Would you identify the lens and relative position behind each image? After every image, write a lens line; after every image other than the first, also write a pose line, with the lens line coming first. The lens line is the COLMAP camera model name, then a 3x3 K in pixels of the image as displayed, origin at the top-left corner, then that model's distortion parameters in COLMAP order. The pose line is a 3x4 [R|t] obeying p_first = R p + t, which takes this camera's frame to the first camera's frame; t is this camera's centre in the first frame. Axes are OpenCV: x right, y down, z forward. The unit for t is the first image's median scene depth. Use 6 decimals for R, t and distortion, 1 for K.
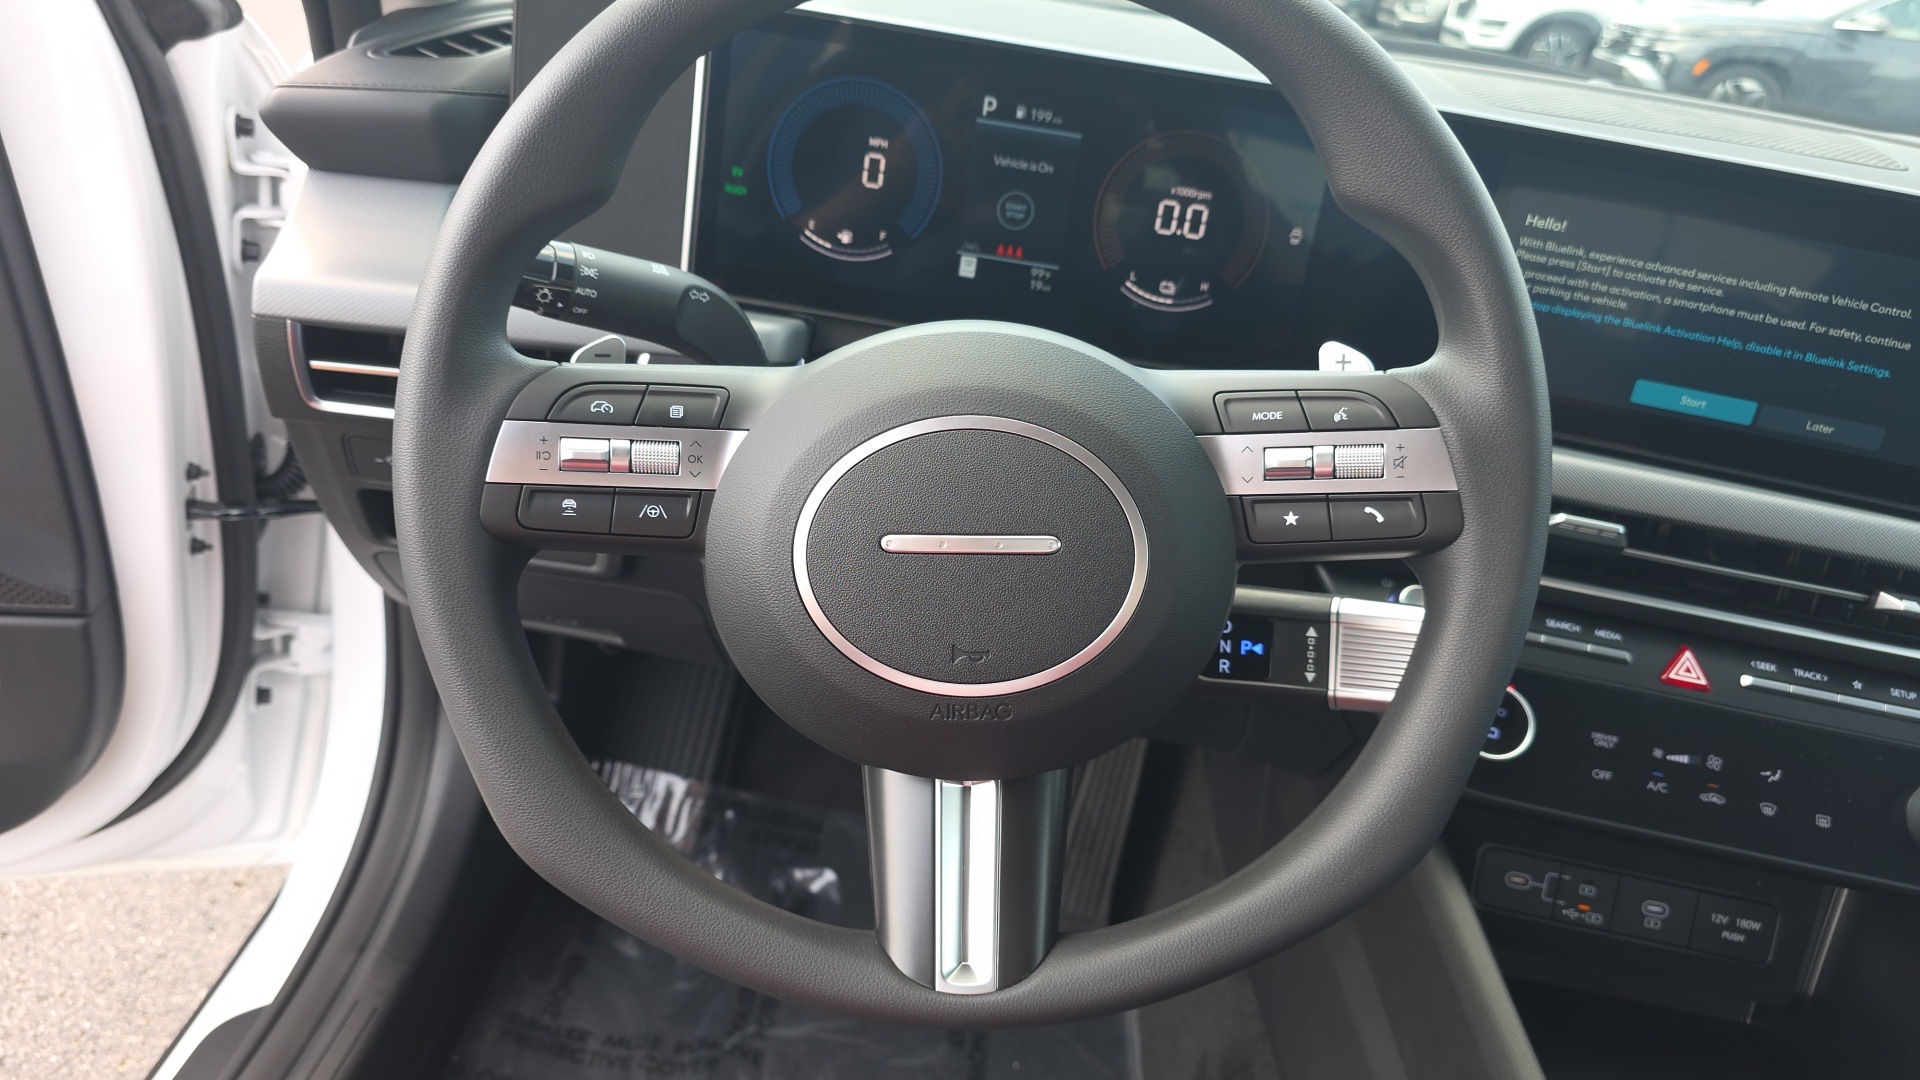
lens RADIAL K [[1313.9, 0, 960.2], [0, 1313.9, 549.9], [0, 0, 1]] dist [0.052459, -0.058725]
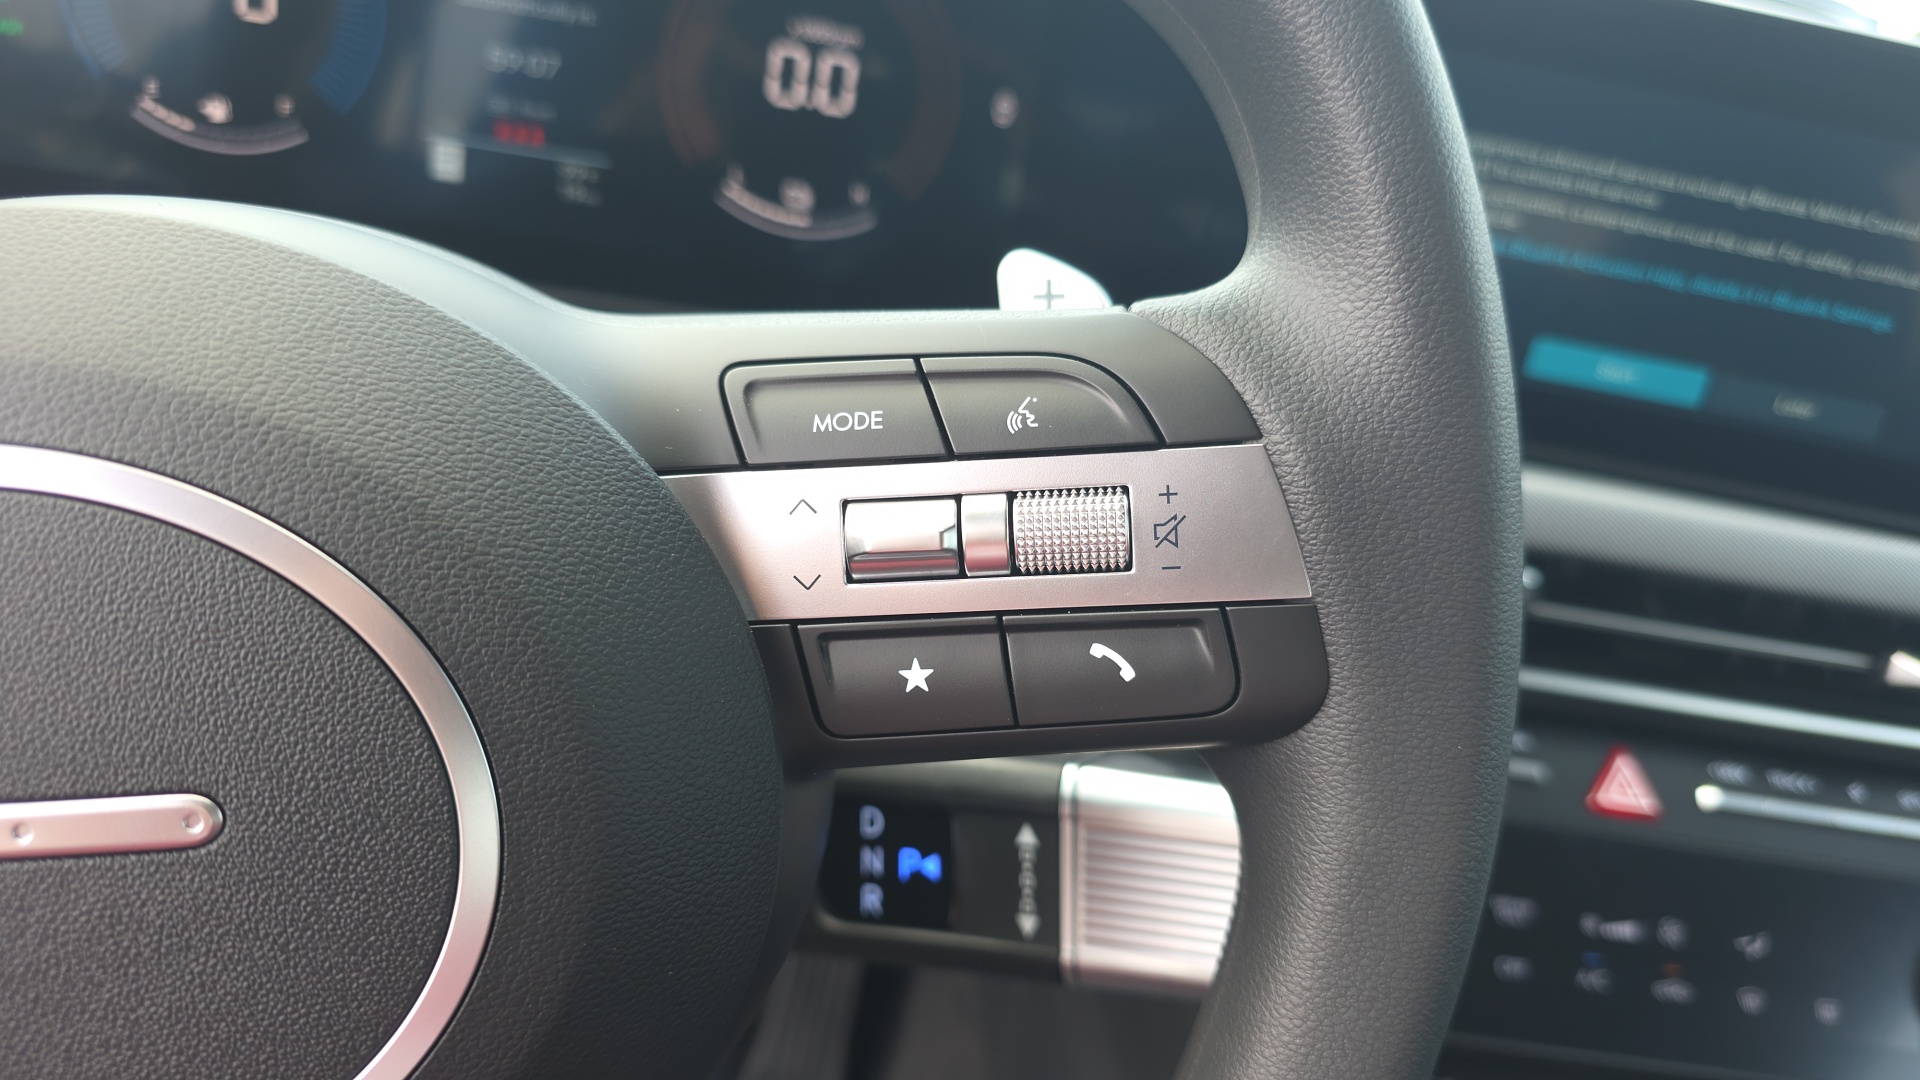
lens RADIAL K [[1361.3, 0, 958.9], [0, 1361.3, 547.6], [0, 0, 1]] dist [0.010853, -0.049406]
pose [[0.988700, -0.040952, 0.144209, 0.137402], [0.040505, 0.999161, 0.006036, -0.043232], [-0.144335, -0.000126, 0.989529, 0.392996]]
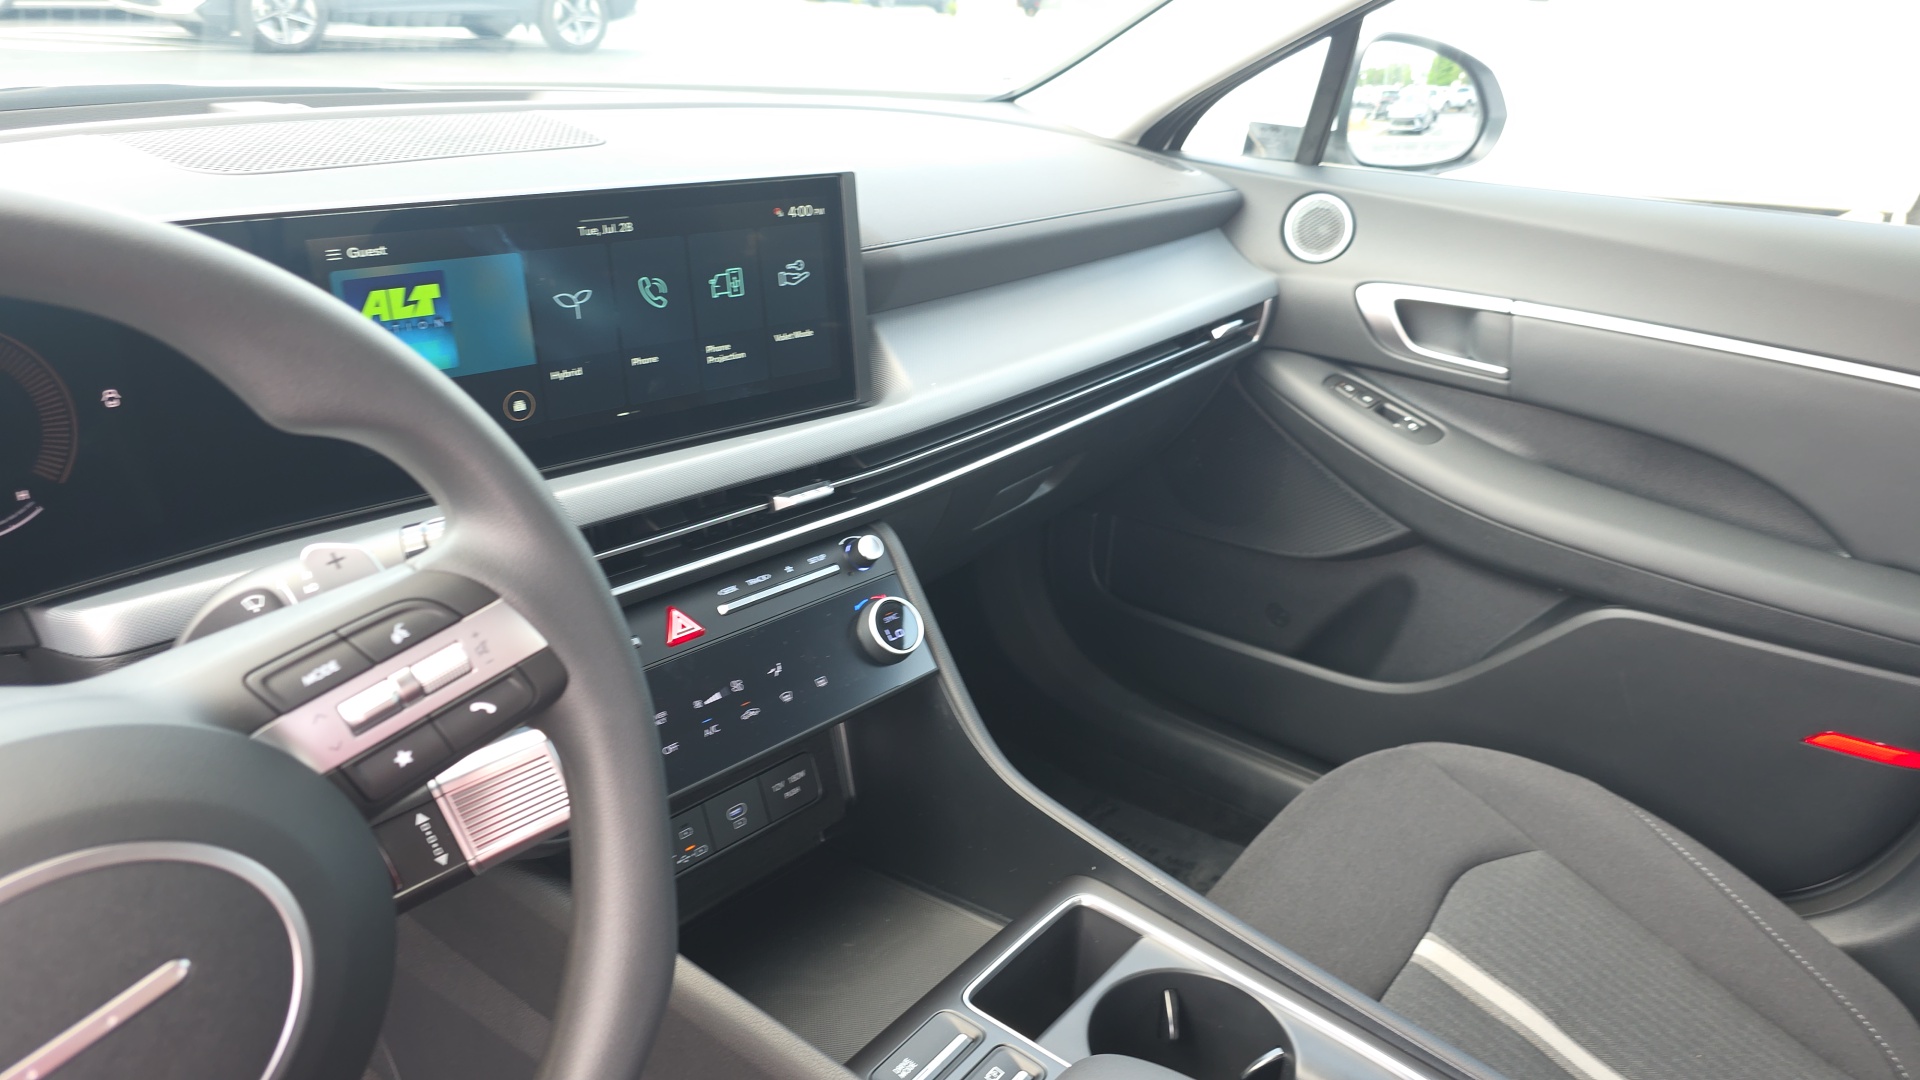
lens RADIAL K [[1302.7, 0, 1008.7], [0, 1302.7, 500.1], [0, 0, 1]] dist [0.044581, -0.065607]
pose [[0.539971, -0.417921, 0.730598, -0.070827], [0.386603, 0.894185, 0.225767, -0.149285], [-0.747643, 0.160544, 0.644403, 0.056771]]
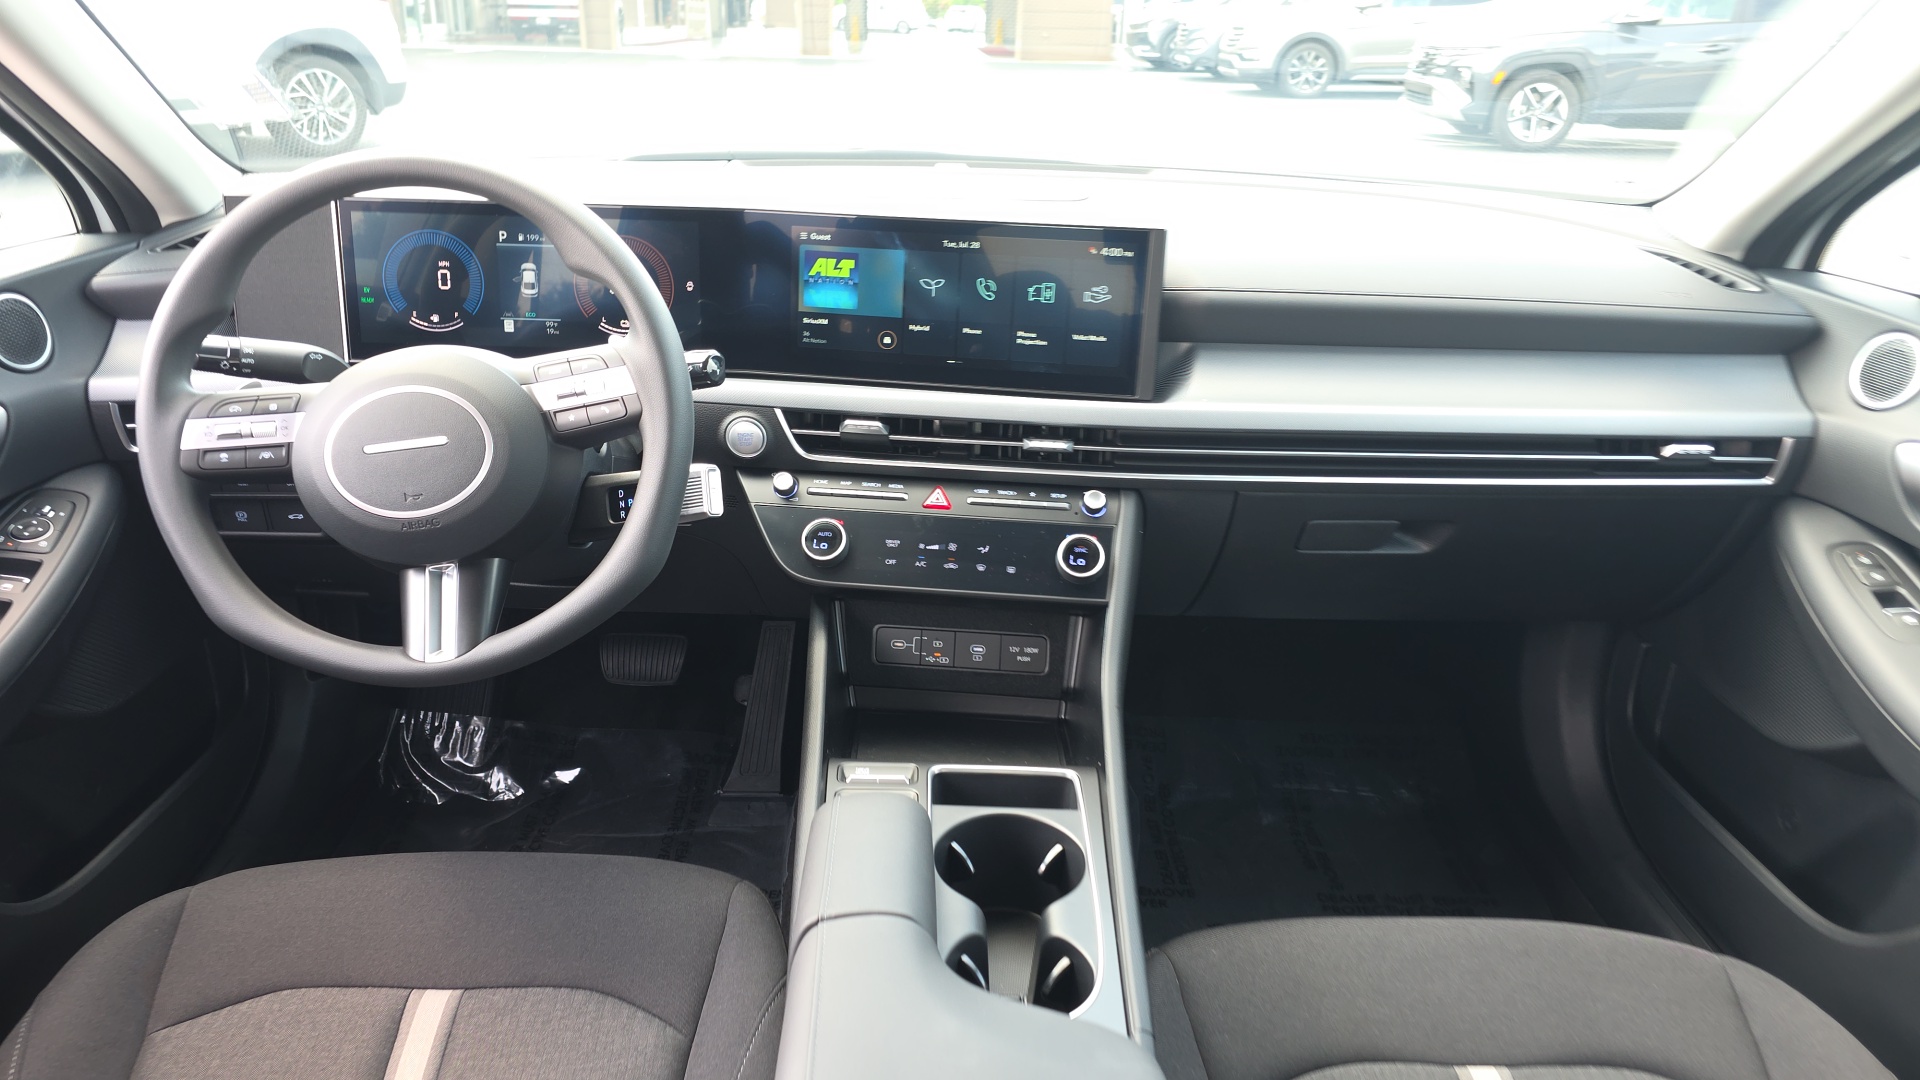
lens RADIAL K [[1285.9, 0, 932.2], [0, 1285.9, 527.4], [0, 0, 1]] dist [0.073319, -0.071978]
pose [[0.990917, -0.133581, 0.015461, 0.509700], [0.134336, 0.988520, -0.069156, 0.245869], [-0.006046, 0.070605, 0.997486, -0.706722]]
